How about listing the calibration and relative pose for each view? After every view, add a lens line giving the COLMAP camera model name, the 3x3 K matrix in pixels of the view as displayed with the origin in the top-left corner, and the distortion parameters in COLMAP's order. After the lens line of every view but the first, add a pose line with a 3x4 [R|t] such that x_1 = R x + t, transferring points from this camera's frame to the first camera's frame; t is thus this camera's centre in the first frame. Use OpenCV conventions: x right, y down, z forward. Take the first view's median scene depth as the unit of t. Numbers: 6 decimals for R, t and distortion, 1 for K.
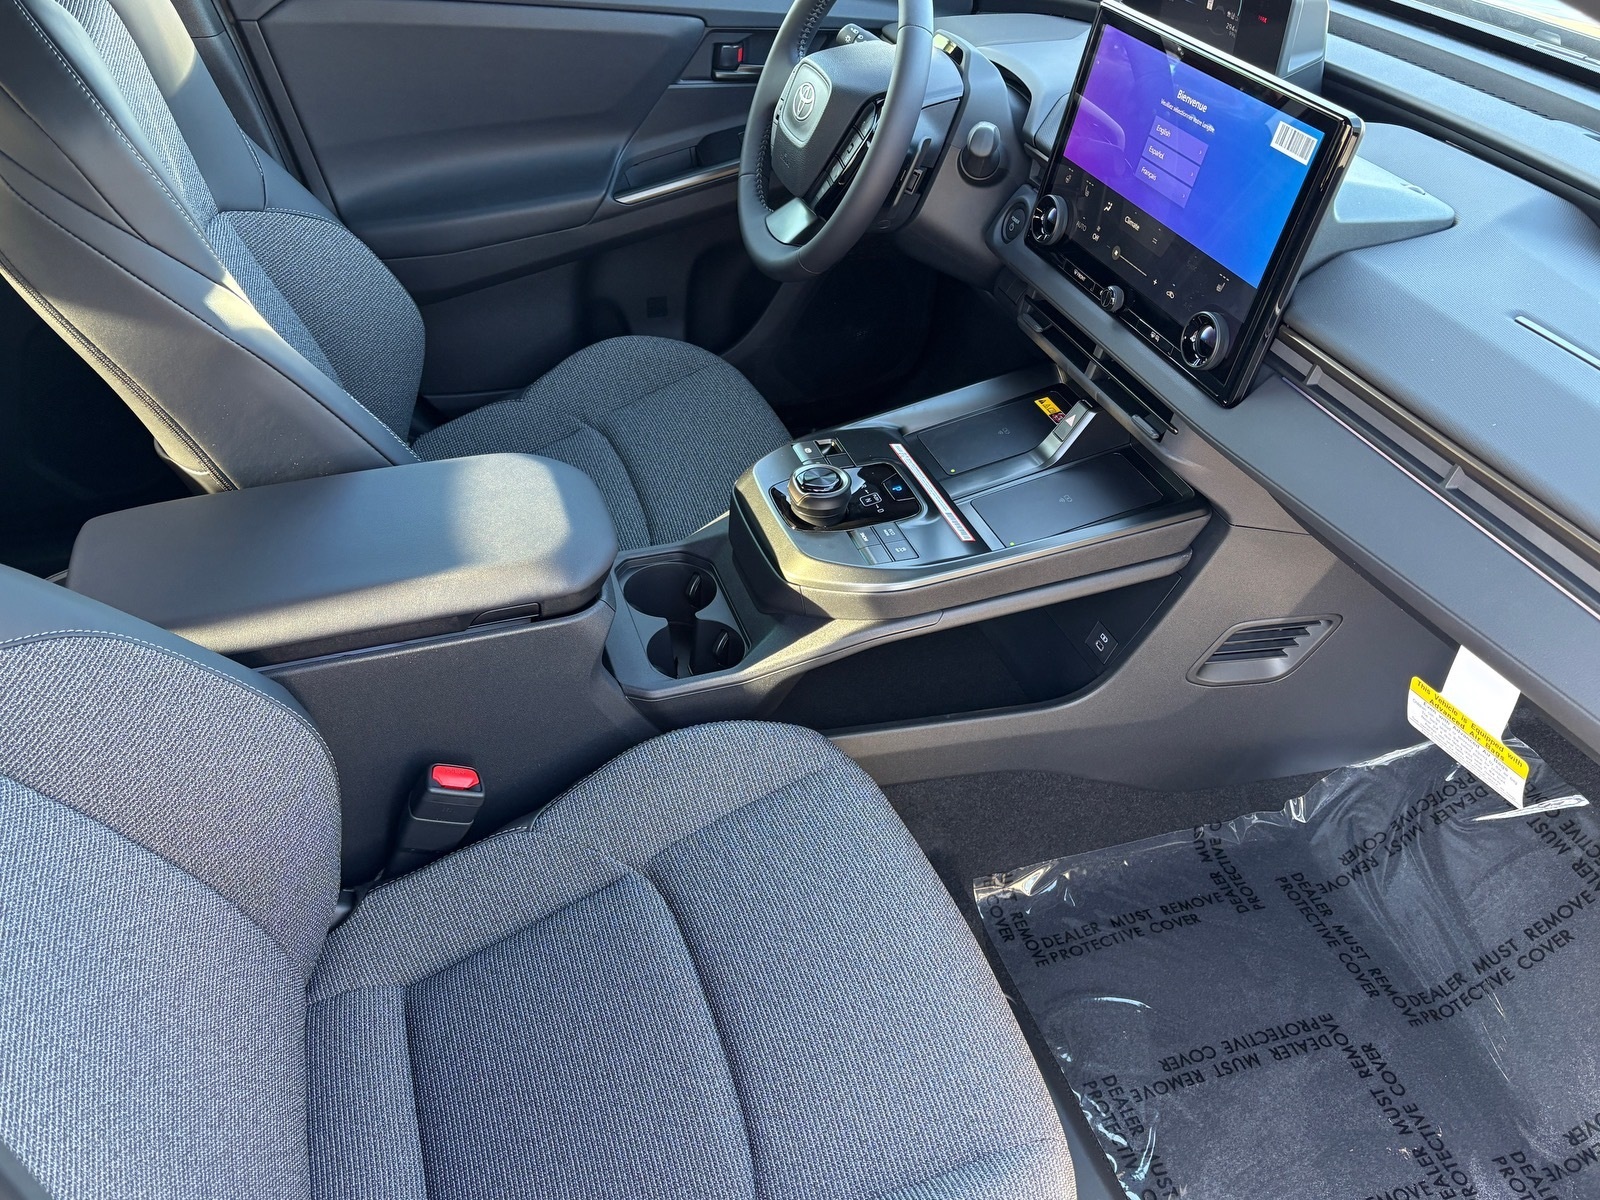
lens RADIAL K [[1384.2, 0, 800.0], [0, 1384.2, 600.0], [0, 0, 1]] dist [-0.006130, 0.012091]
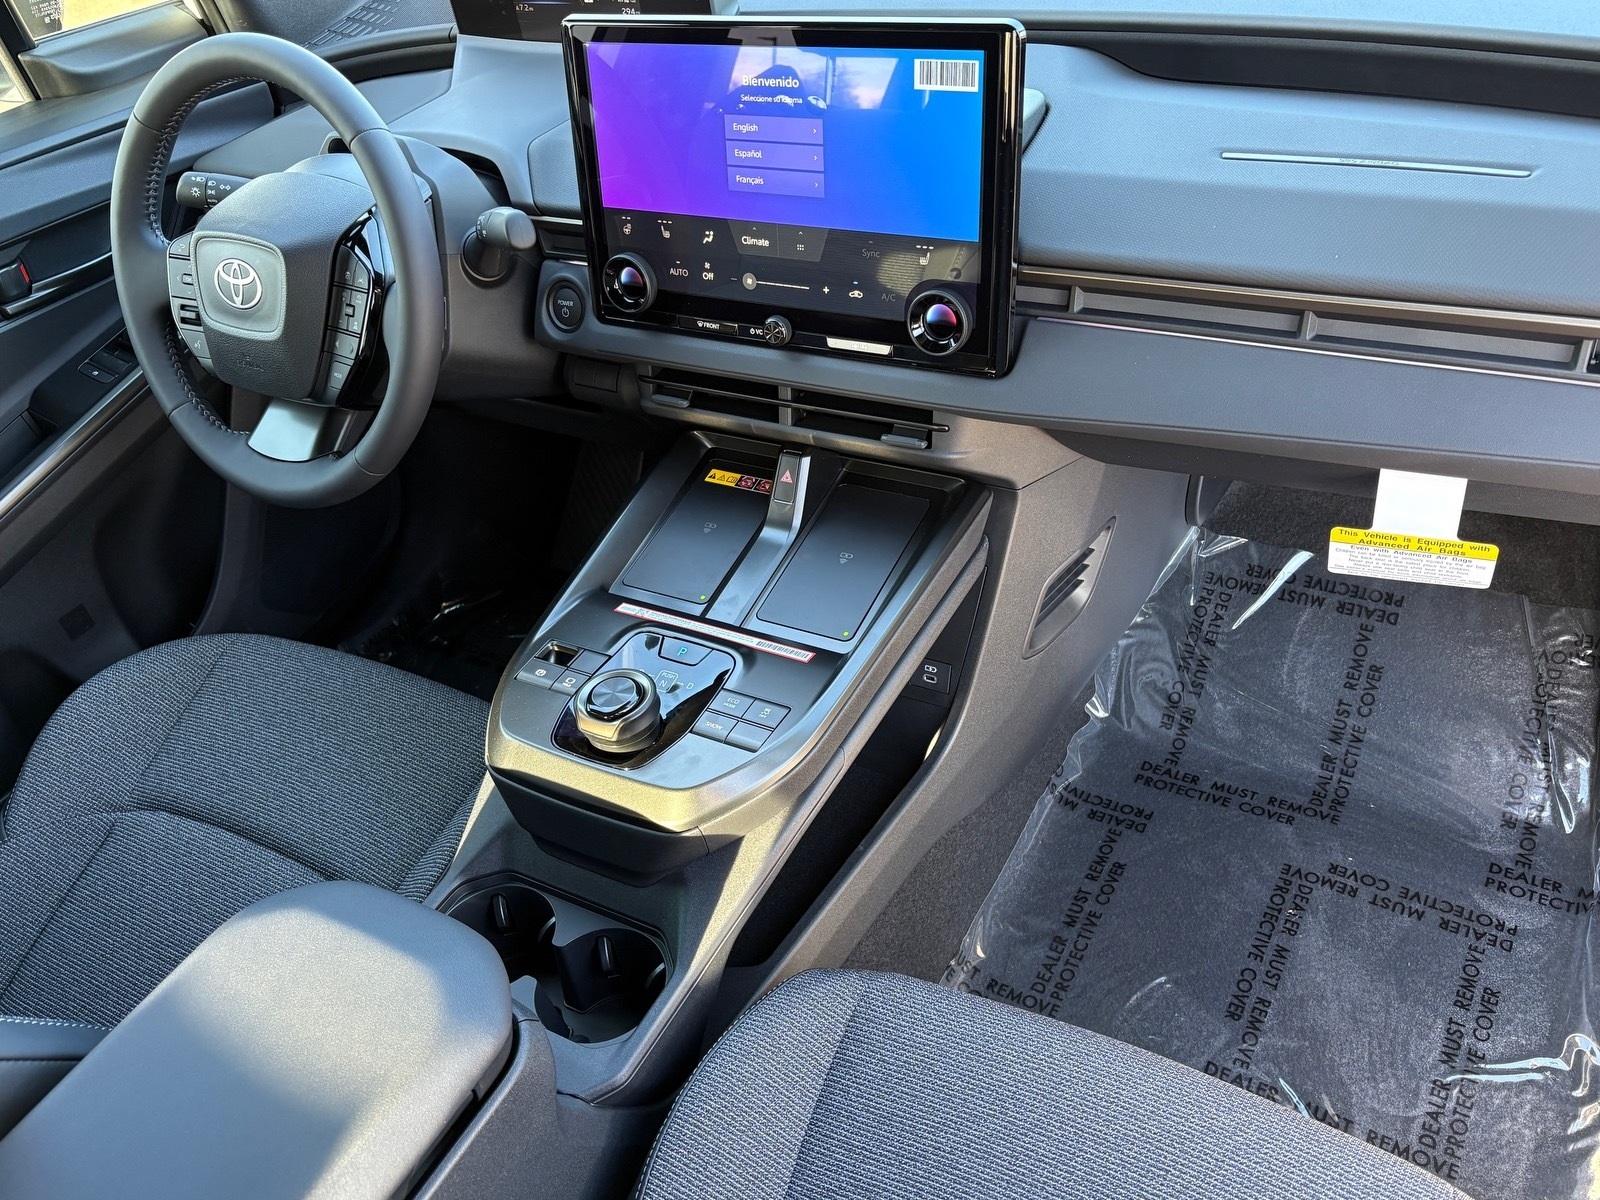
lens RADIAL K [[1341.1, 0, 800.0], [0, 1341.1, 600.0], [0, 0, 1]] dist [0.014881, 0.005606]
pose [[0.725388, -0.519014, 0.452148, -0.212184], [0.521432, 0.843134, 0.131279, -0.172075], [-0.449357, 0.140536, 0.882229, 0.281682]]
